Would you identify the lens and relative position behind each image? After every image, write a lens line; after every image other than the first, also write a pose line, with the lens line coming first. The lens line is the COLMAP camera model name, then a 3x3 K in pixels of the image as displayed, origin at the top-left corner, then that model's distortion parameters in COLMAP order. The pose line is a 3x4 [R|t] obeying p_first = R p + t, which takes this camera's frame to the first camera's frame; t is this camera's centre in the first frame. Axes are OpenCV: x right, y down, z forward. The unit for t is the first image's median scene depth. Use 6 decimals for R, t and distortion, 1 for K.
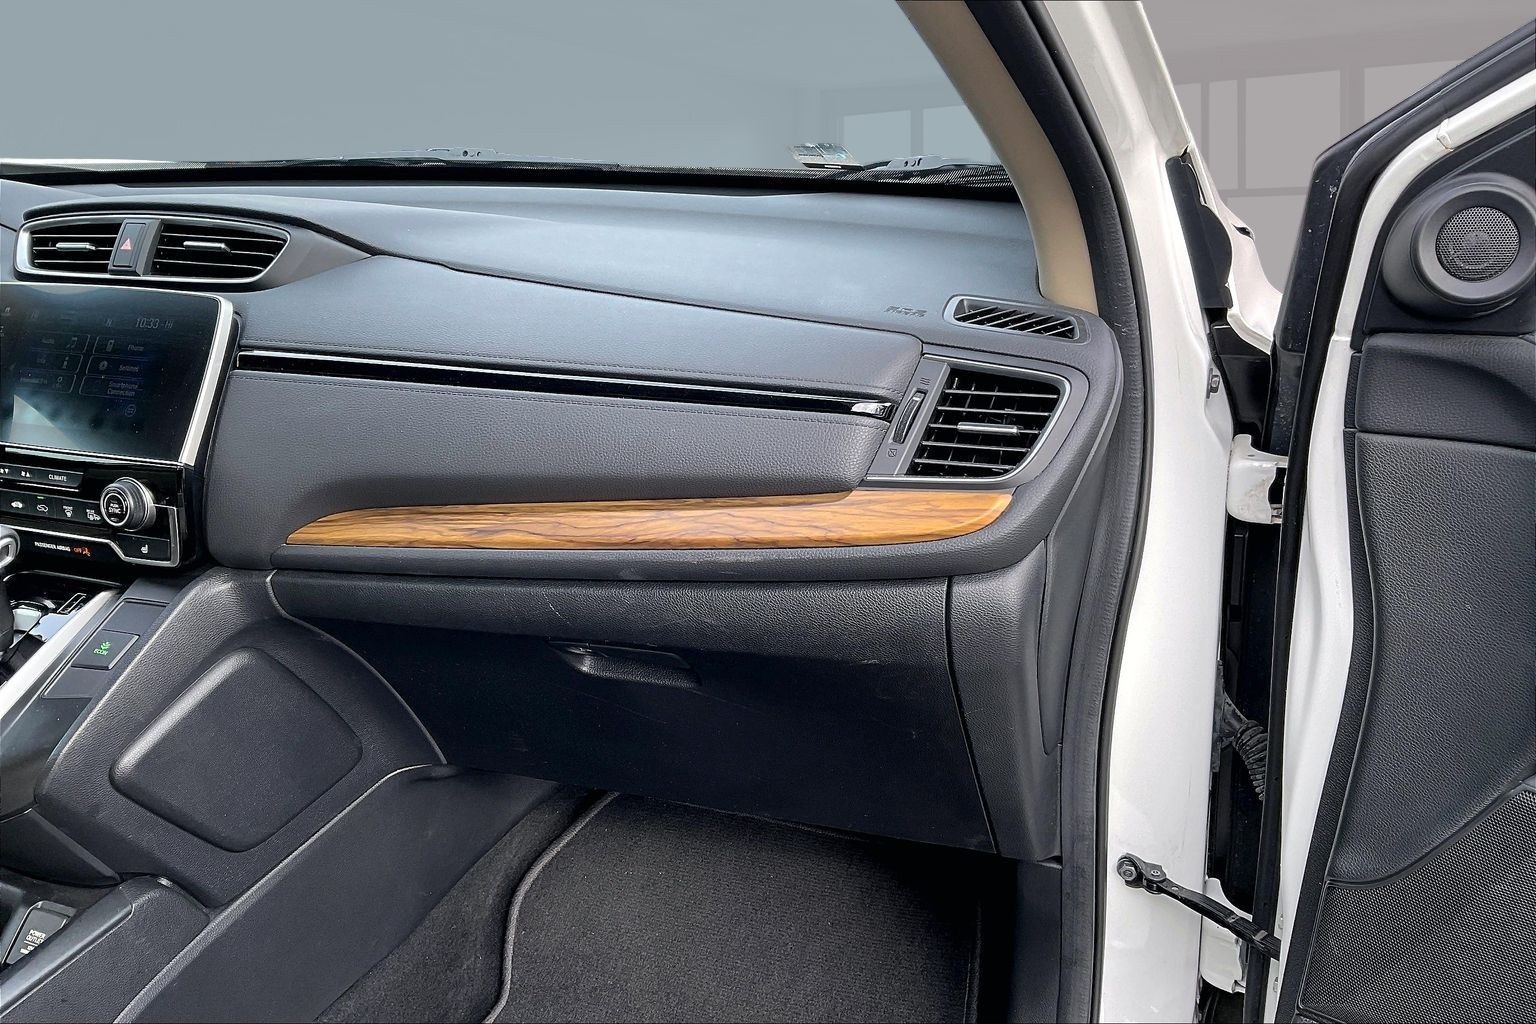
lens RADIAL K [[1280.4, 0, 768.0], [0, 1280.4, 512.0], [0, 0, 1]] dist [0.139927, -0.291543]
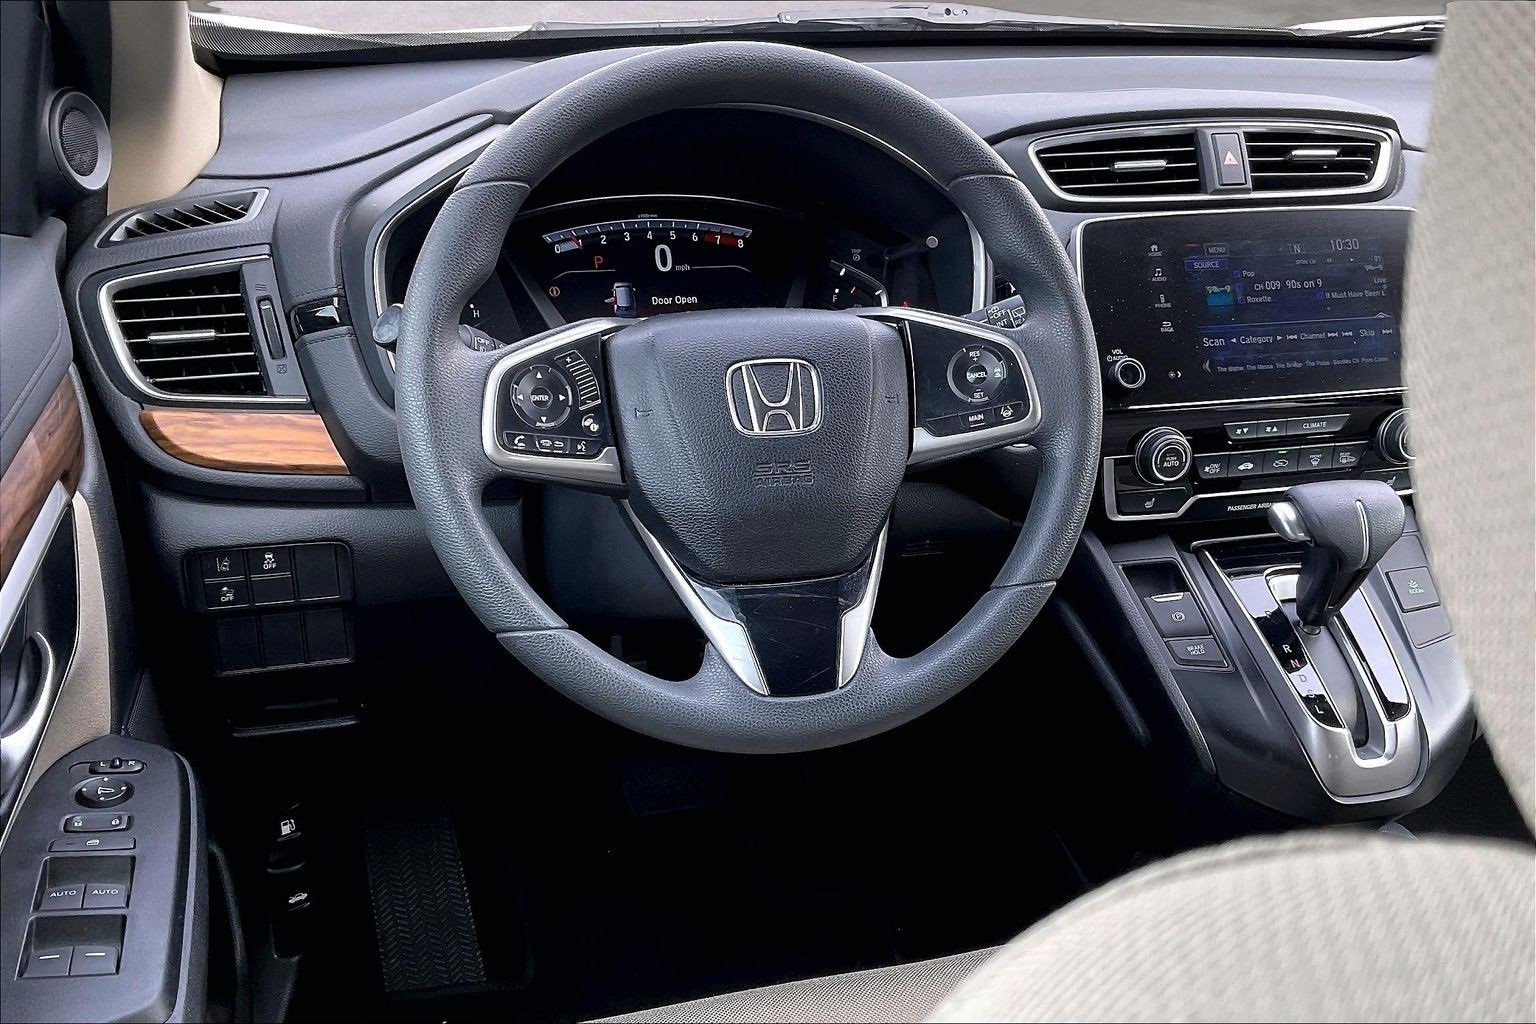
lens RADIAL K [[1581.4, 0, 837.8], [0, 1581.4, 536.5], [0, 0, 1]] dist [0.078103, -0.018803]
pose [[0.776044, -0.211979, 0.593987, -1.434101], [0.148150, 0.976740, 0.155016, -0.166930], [-0.613031, -0.032300, 0.789398, 0.308508]]
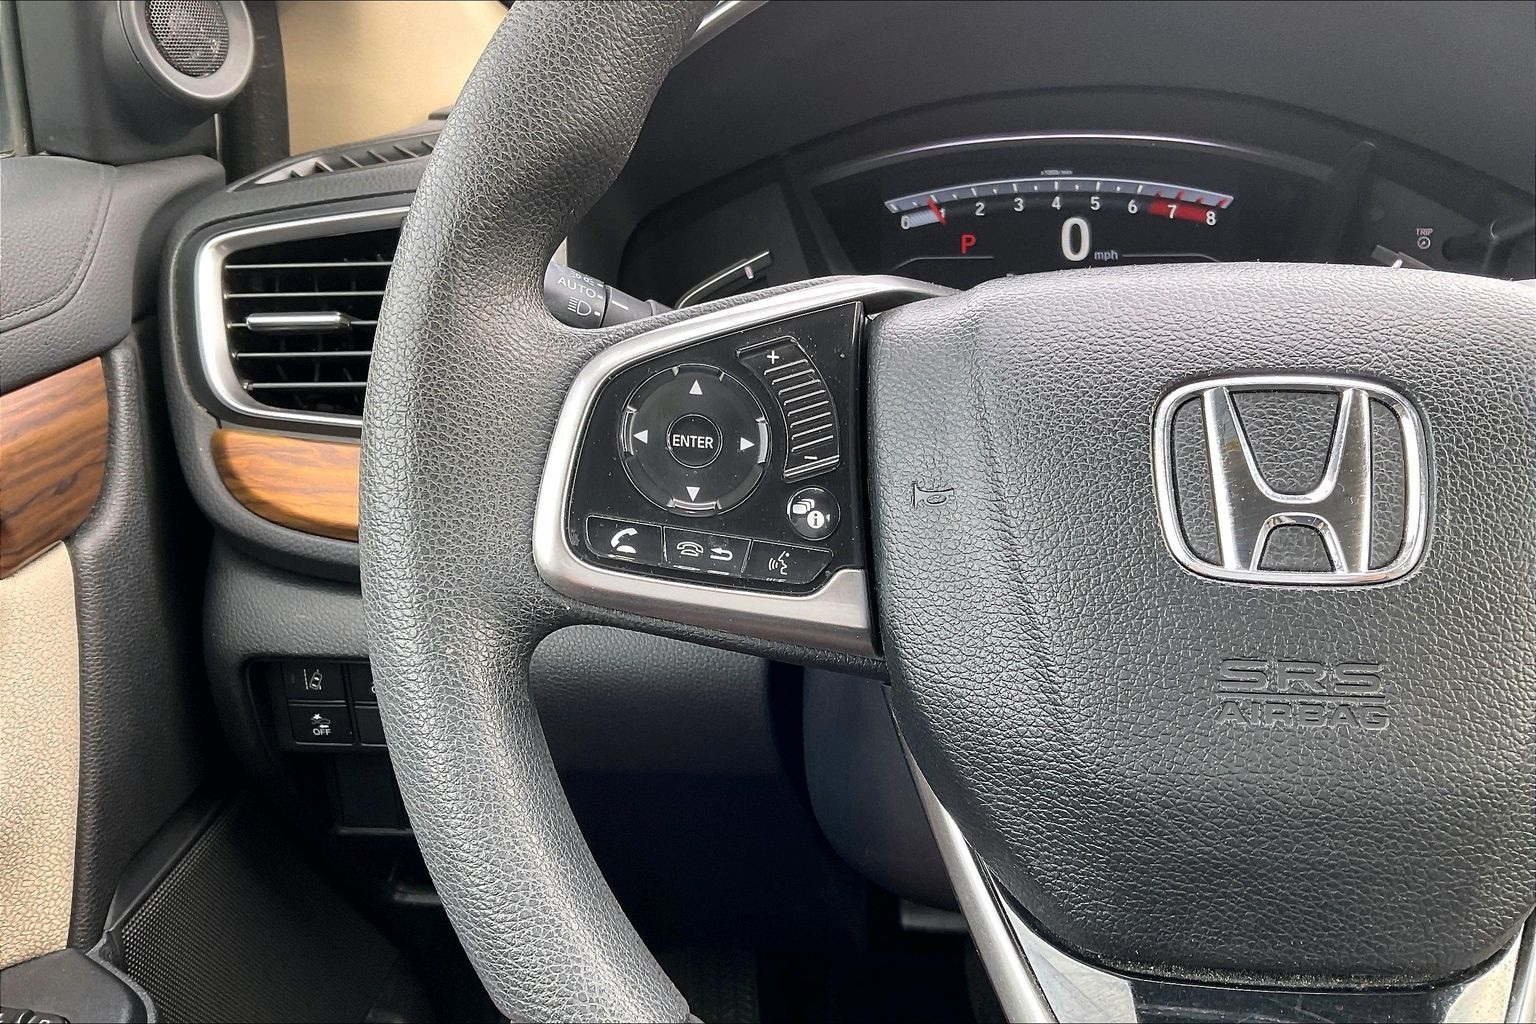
lens RADIAL K [[1280.4, 0, 768.0], [0, 1280.4, 512.0], [0, 0, 1]] dist [0.139927, -0.291543]
pose [[0.953019, -0.109686, 0.282354, -1.118995], [0.096116, 0.993467, 0.061518, -0.133179], [-0.287257, -0.031489, 0.957336, 0.775037]]
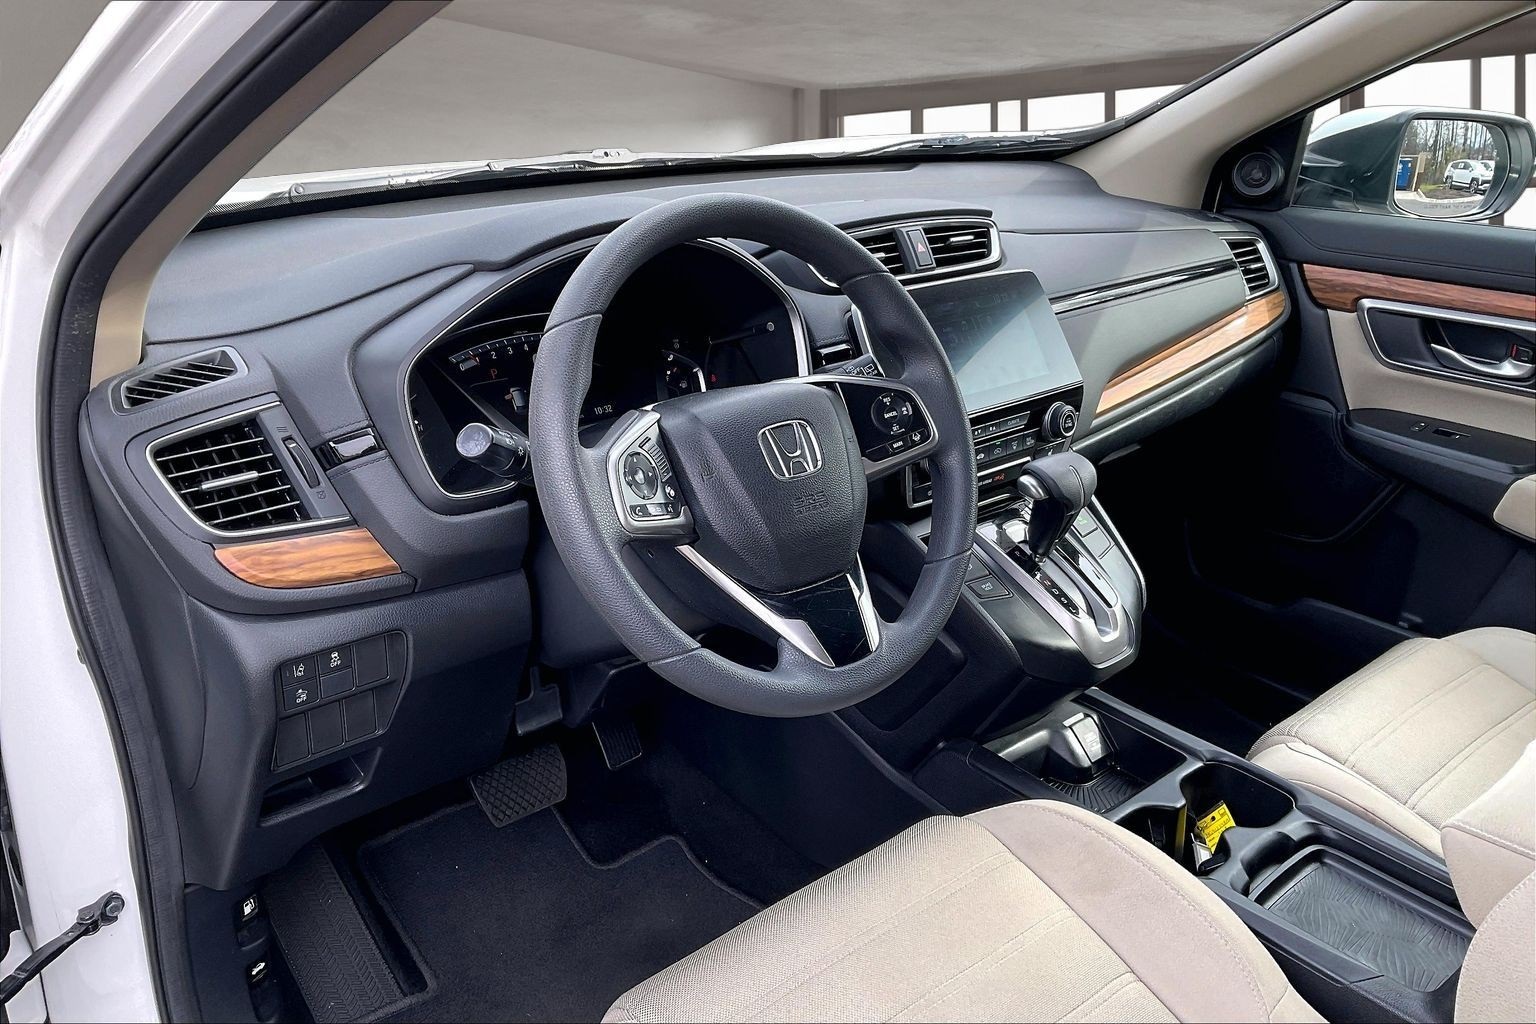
lens RADIAL K [[1280.4, 0, 768.0], [0, 1280.4, 512.0], [0, 0, 1]] dist [0.139927, -0.291543]
pose [[0.439973, -0.298885, 0.846813, -1.739639], [0.251681, 0.946235, 0.203213, -0.261066], [-0.862021, 0.123718, 0.491542, 0.558915]]
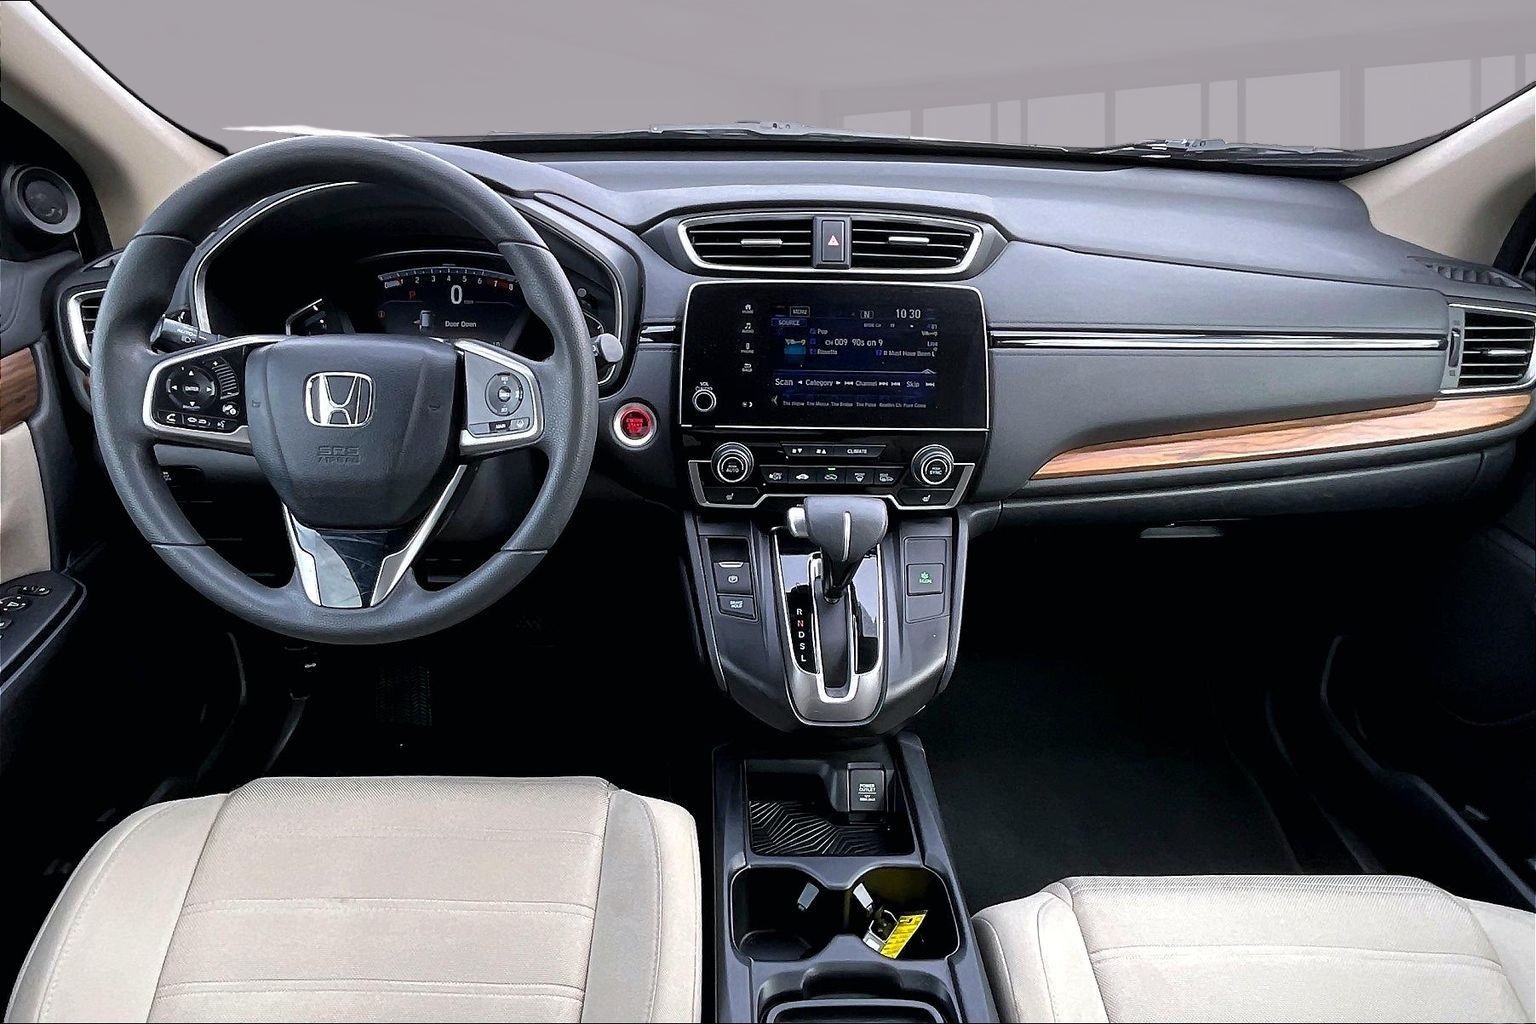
lens RADIAL K [[899.3, 0, 727.0], [0, 899.3, 625.9], [0, 0, 1]] dist [-0.003713, 0.000036]
pose [[0.918644, -0.192656, 0.344929, -0.950939], [0.087305, 0.950456, 0.298347, -0.129396], [-0.385319, -0.243961, 0.889951, 0.239424]]
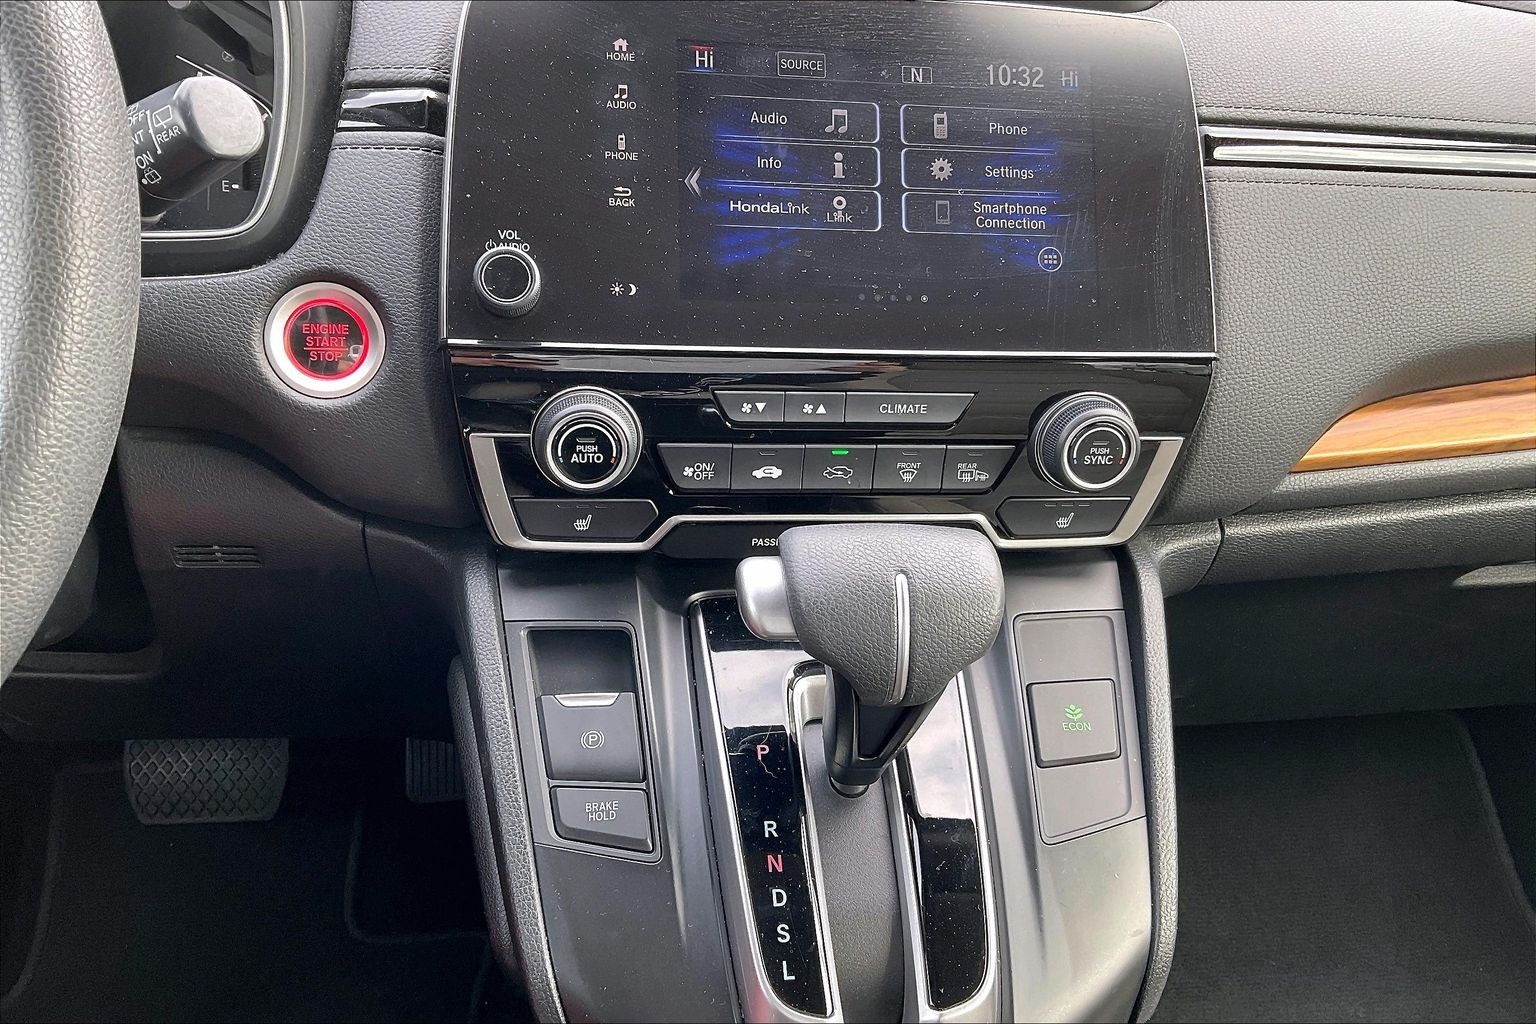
lens RADIAL K [[1280.4, 0, 768.0], [0, 1280.4, 512.0], [0, 0, 1]] dist [0.139927, -0.291543]
pose [[0.863038, -0.163047, 0.478102, -0.799560], [0.074916, 0.977323, 0.198061, -0.084994], [-0.499554, -0.135117, 0.855681, 0.583294]]
